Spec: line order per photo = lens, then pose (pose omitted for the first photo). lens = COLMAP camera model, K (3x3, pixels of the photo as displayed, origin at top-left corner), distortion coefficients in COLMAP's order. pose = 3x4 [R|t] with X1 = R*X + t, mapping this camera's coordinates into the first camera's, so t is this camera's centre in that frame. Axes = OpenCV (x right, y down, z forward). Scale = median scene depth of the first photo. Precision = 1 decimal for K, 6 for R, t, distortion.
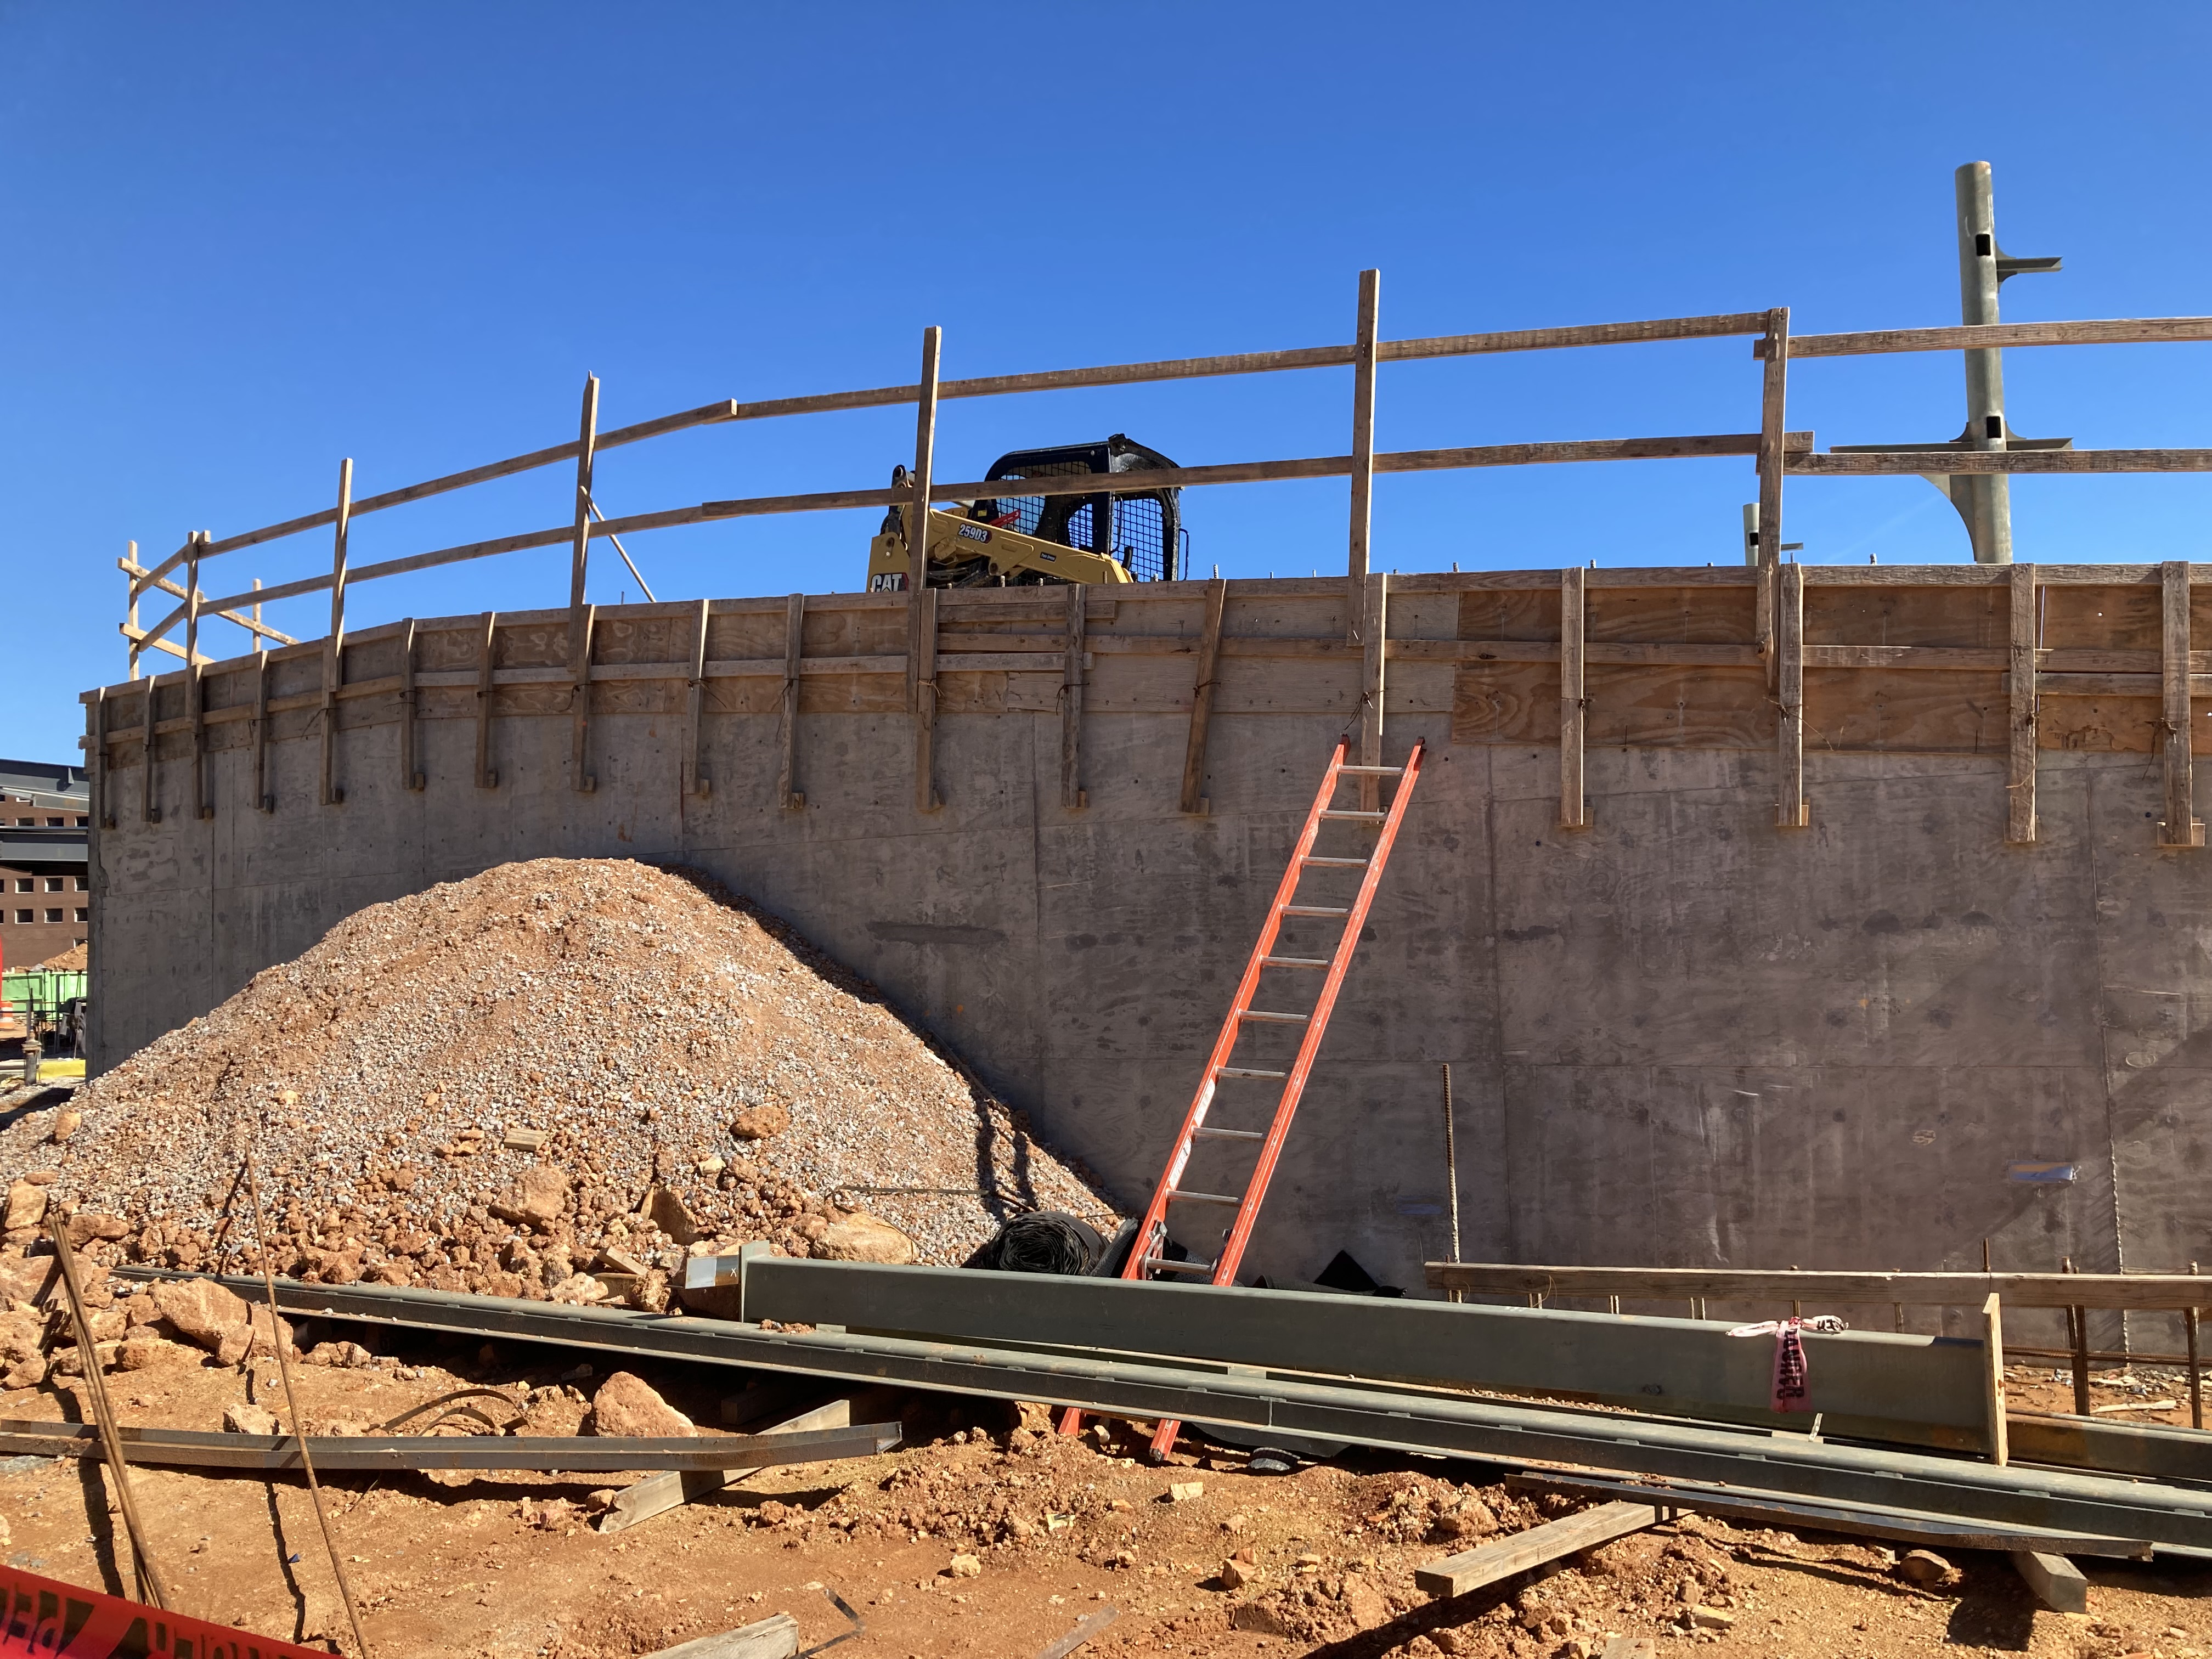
lens RADIAL K [[1884.8, 0, 1106.0], [0, 1884.8, 829.5], [0, 0, 1]] dist [-0.002524, 0.075642]
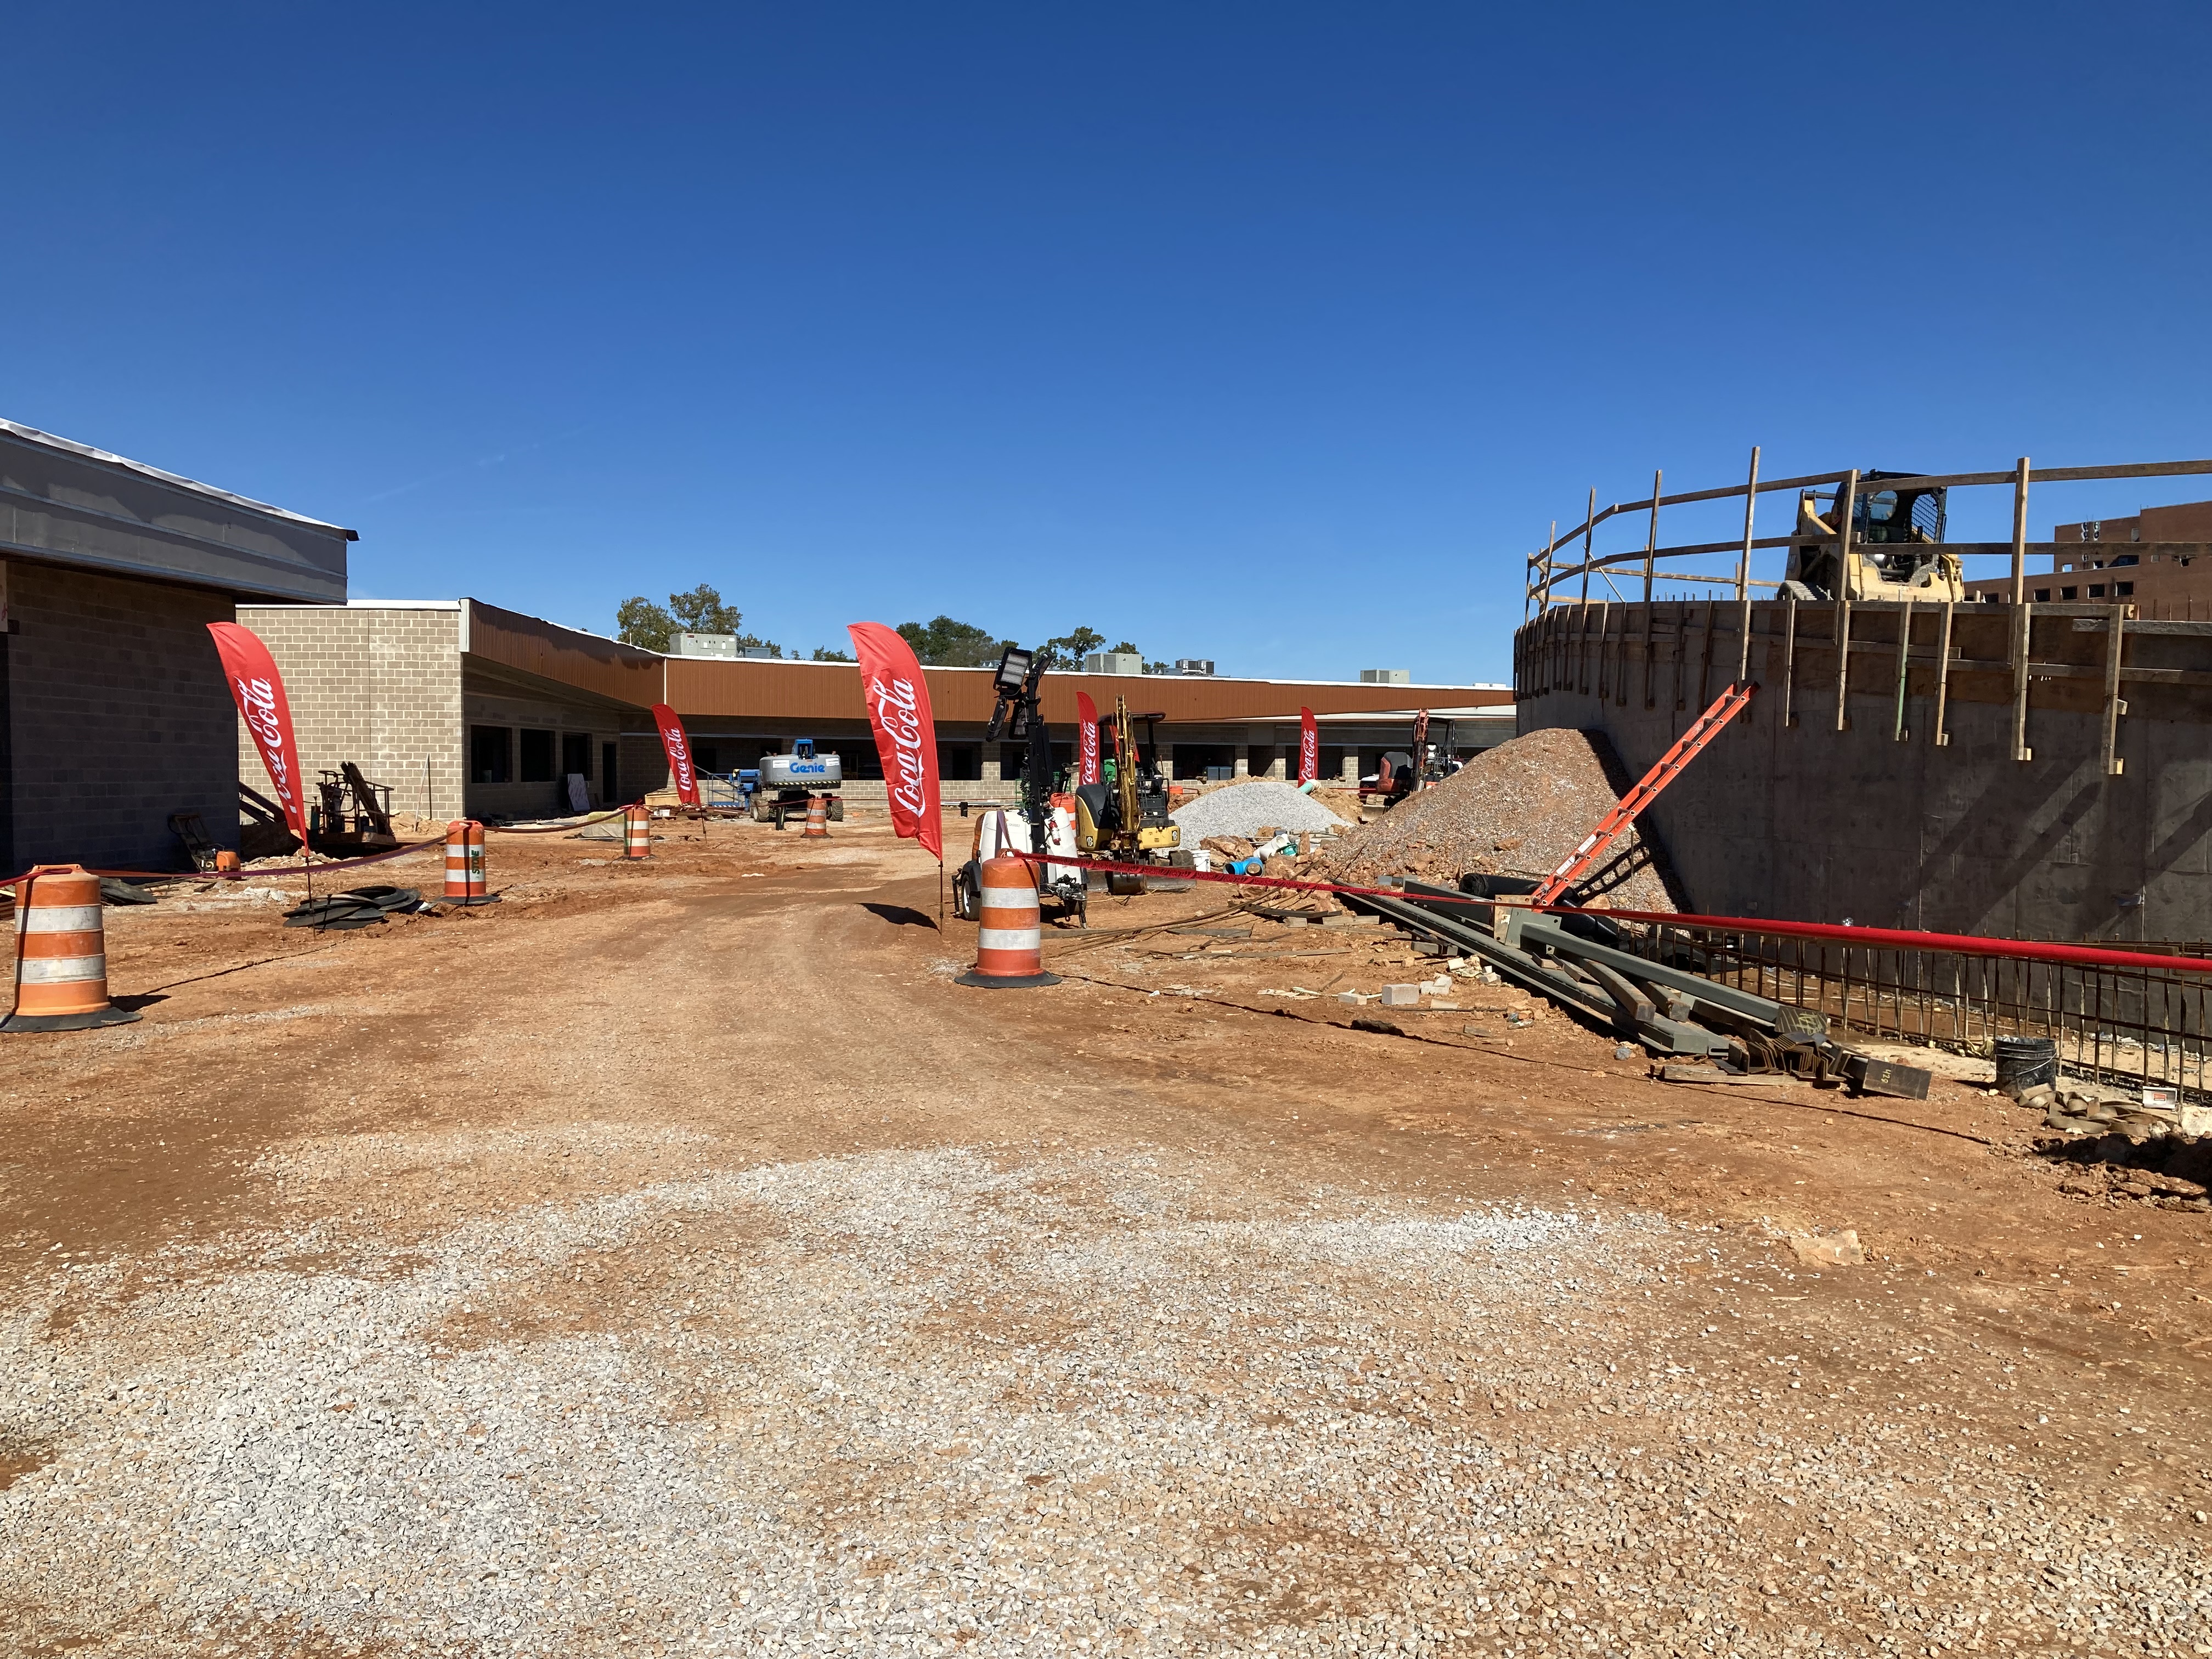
lens RADIAL K [[1884.8, 0, 1106.0], [0, 1884.8, 829.5], [0, 0, 1]] dist [-0.002524, 0.075642]
pose [[0.551950, 0.069705, -0.830959, 1.178714], [-0.016522, 0.997219, 0.072677, -0.020773], [0.833714, -0.026385, 0.551566, -0.557727]]
